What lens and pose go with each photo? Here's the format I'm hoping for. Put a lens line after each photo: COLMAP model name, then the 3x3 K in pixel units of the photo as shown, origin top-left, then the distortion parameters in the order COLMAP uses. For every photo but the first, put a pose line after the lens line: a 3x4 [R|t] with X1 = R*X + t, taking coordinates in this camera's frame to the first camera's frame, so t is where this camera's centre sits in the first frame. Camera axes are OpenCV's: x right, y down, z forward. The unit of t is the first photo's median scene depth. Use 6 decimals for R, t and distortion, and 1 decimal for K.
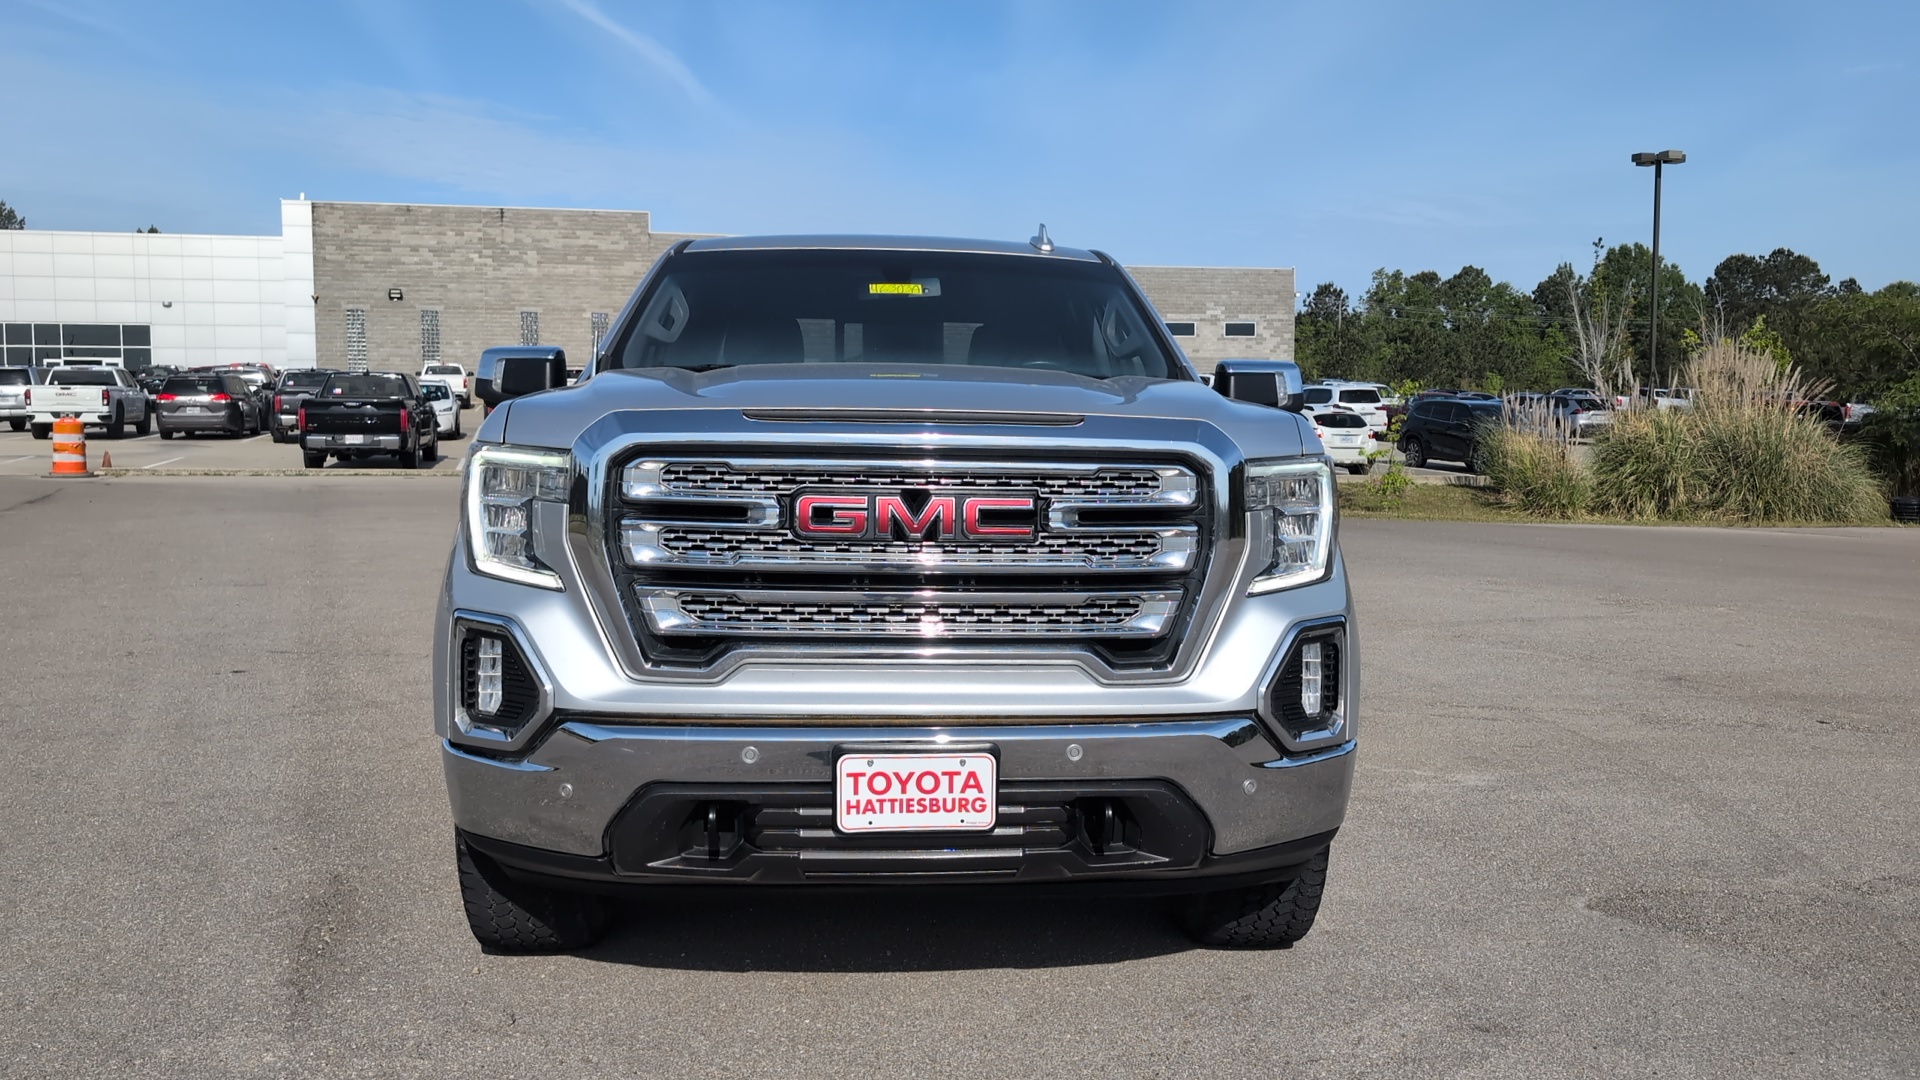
lens RADIAL K [[1651.7, 0, 951.9], [0, 1651.7, 534.0], [0, 0, 1]] dist [0.010185, 0.000558]
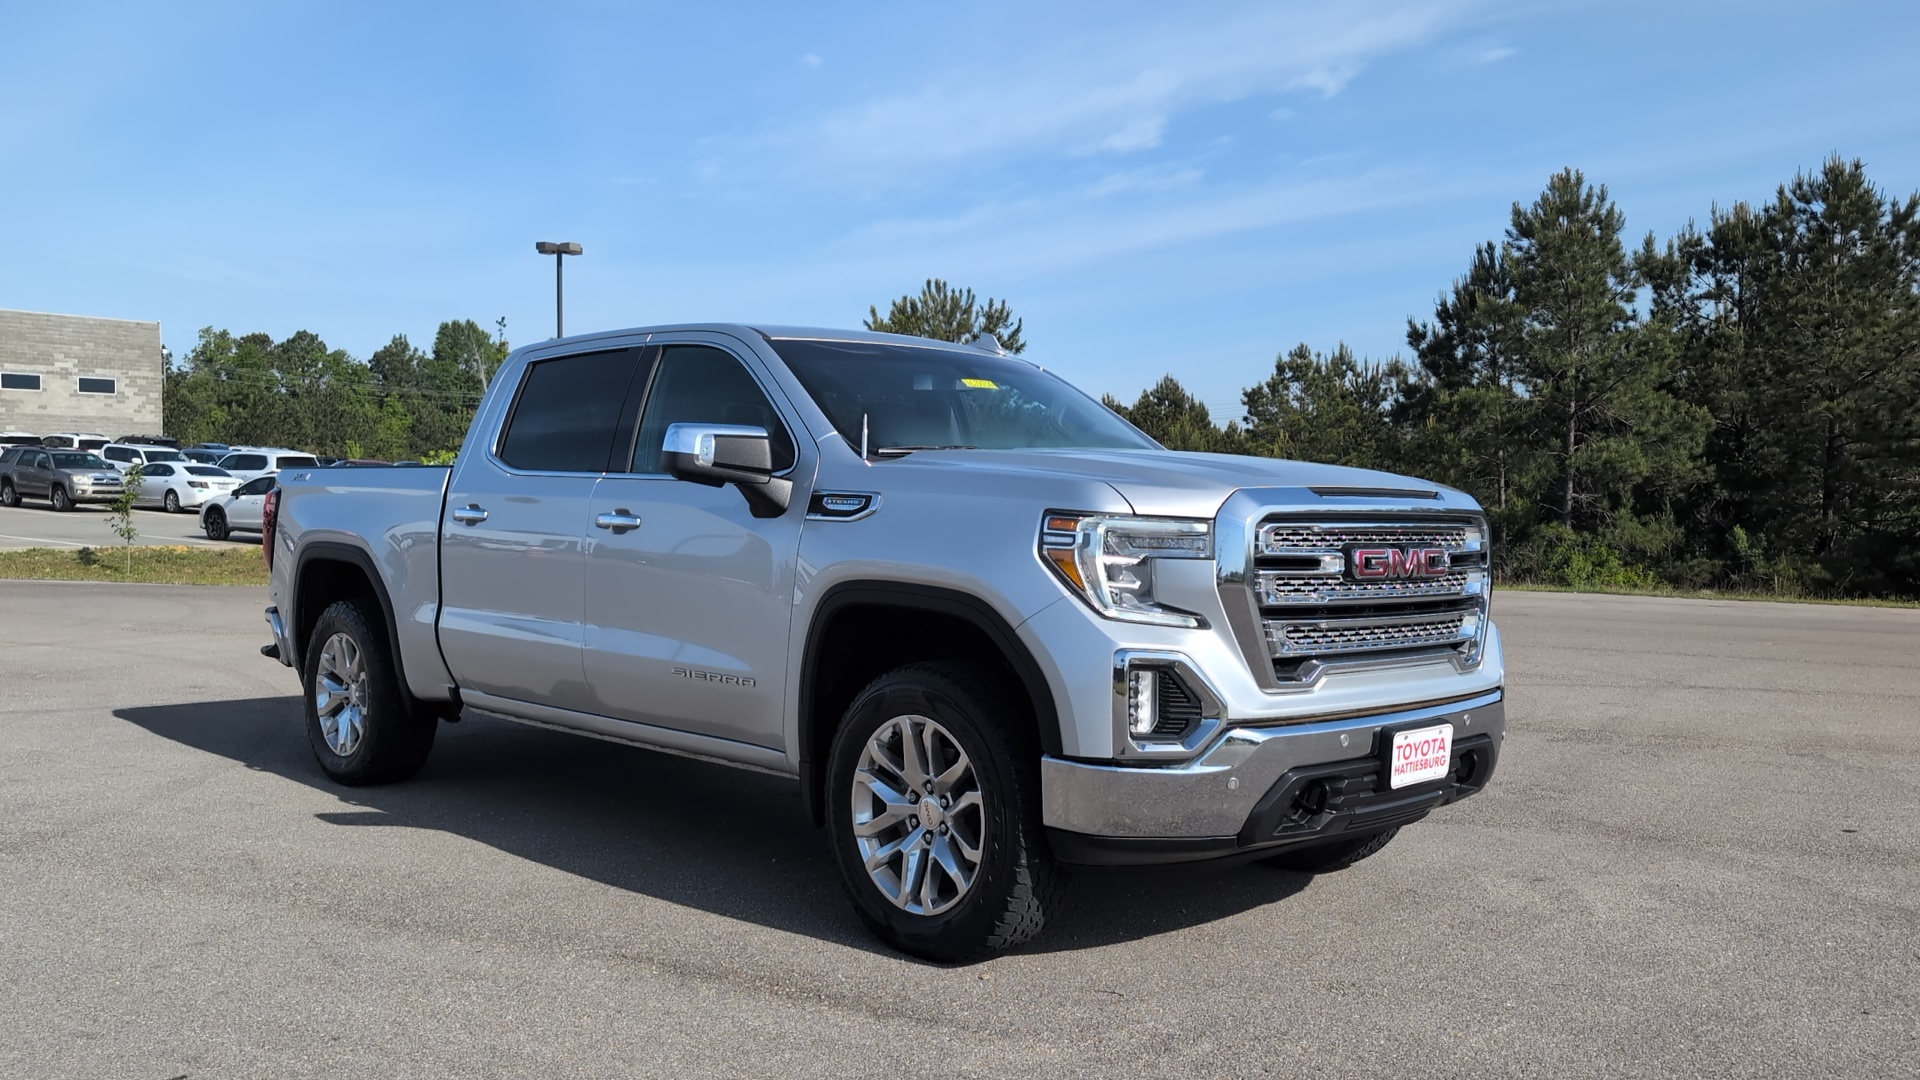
lens RADIAL K [[1645.0, 0, 1012.6], [0, 1645.0, 541.7], [0, 0, 1]] dist [0.000777, 0.007153]
pose [[0.747633, -0.014135, 0.663961, -0.075398], [0.038472, 0.999016, -0.022052, -0.000650], [-0.662997, 0.042030, 0.747442, 0.009732]]
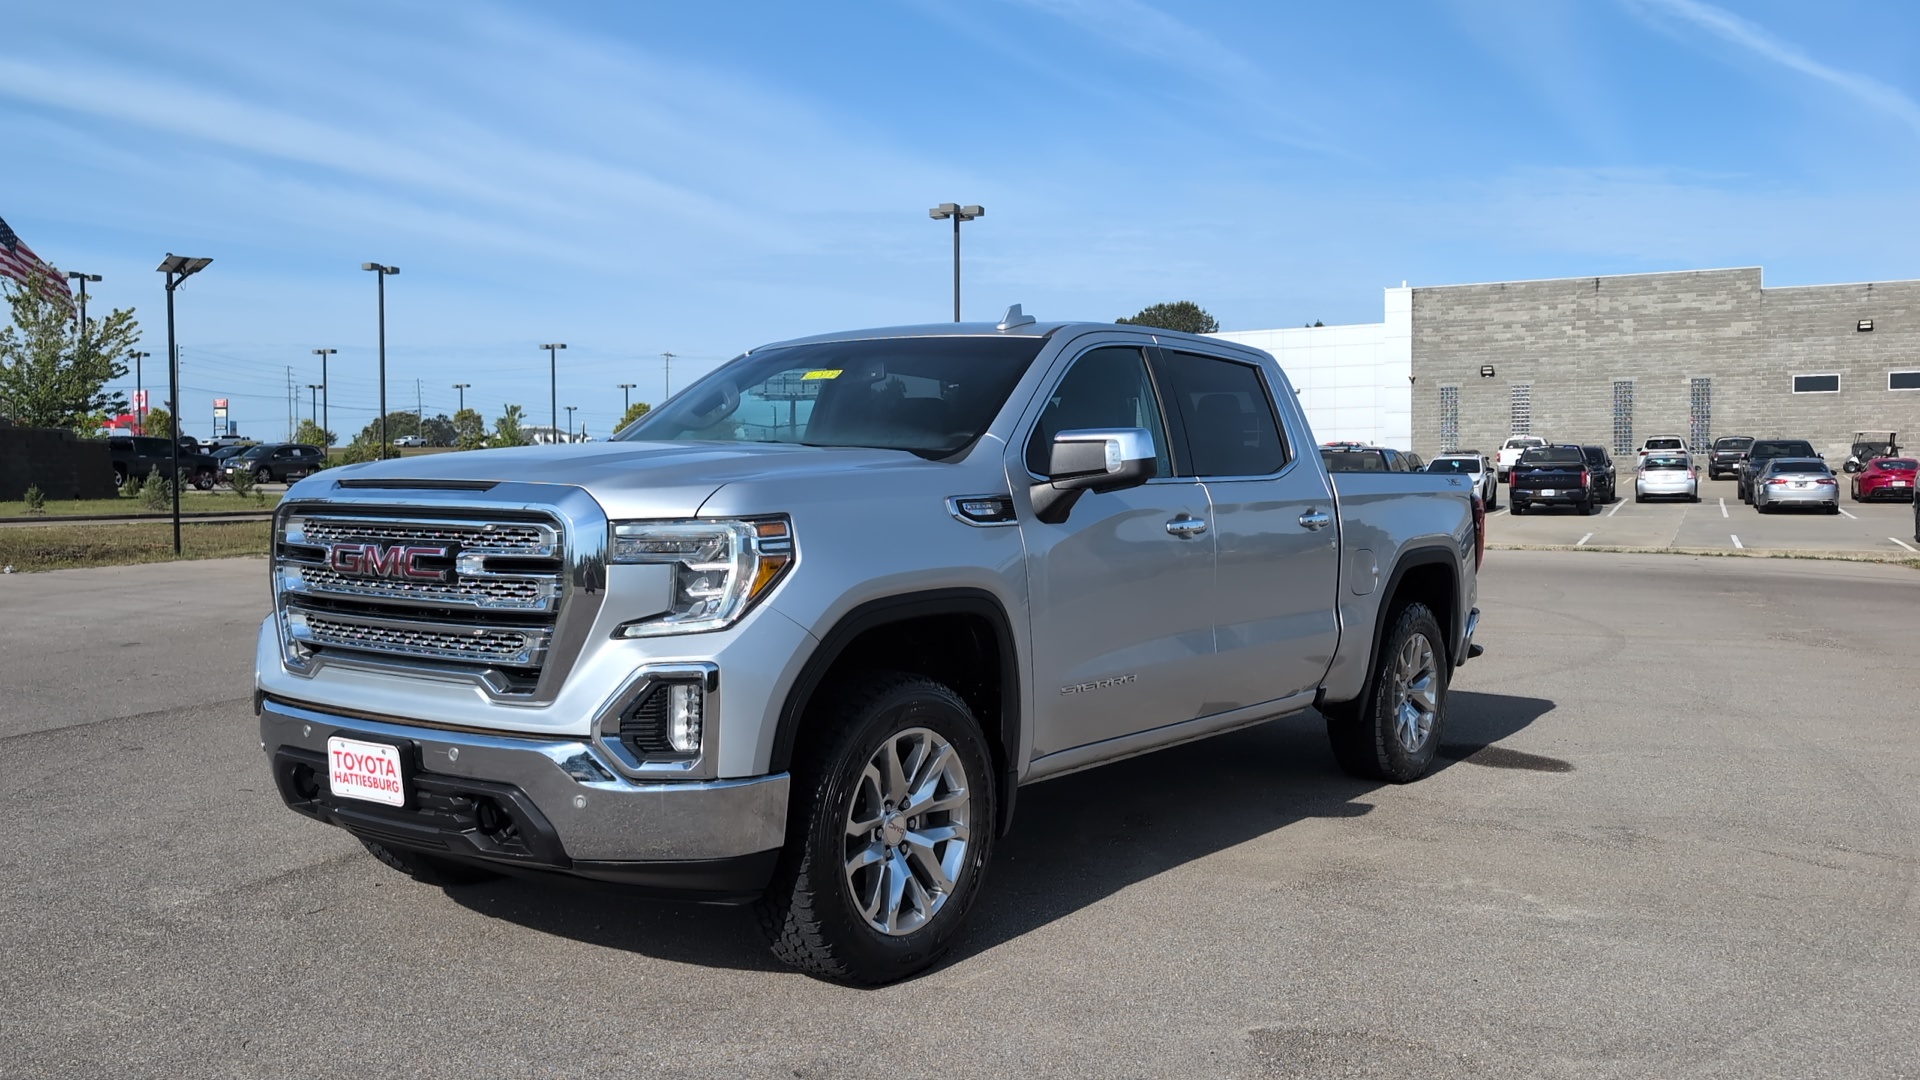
lens RADIAL K [[1643.0, 0, 954.0], [0, 1643.0, 543.1], [0, 0, 1]] dist [0.000237, -0.014162]
pose [[0.761381, 0.013069, -0.648173, 0.071938], [-0.038491, 0.998944, -0.025071, -0.000584], [0.647161, 0.044037, 0.761080, 0.018484]]
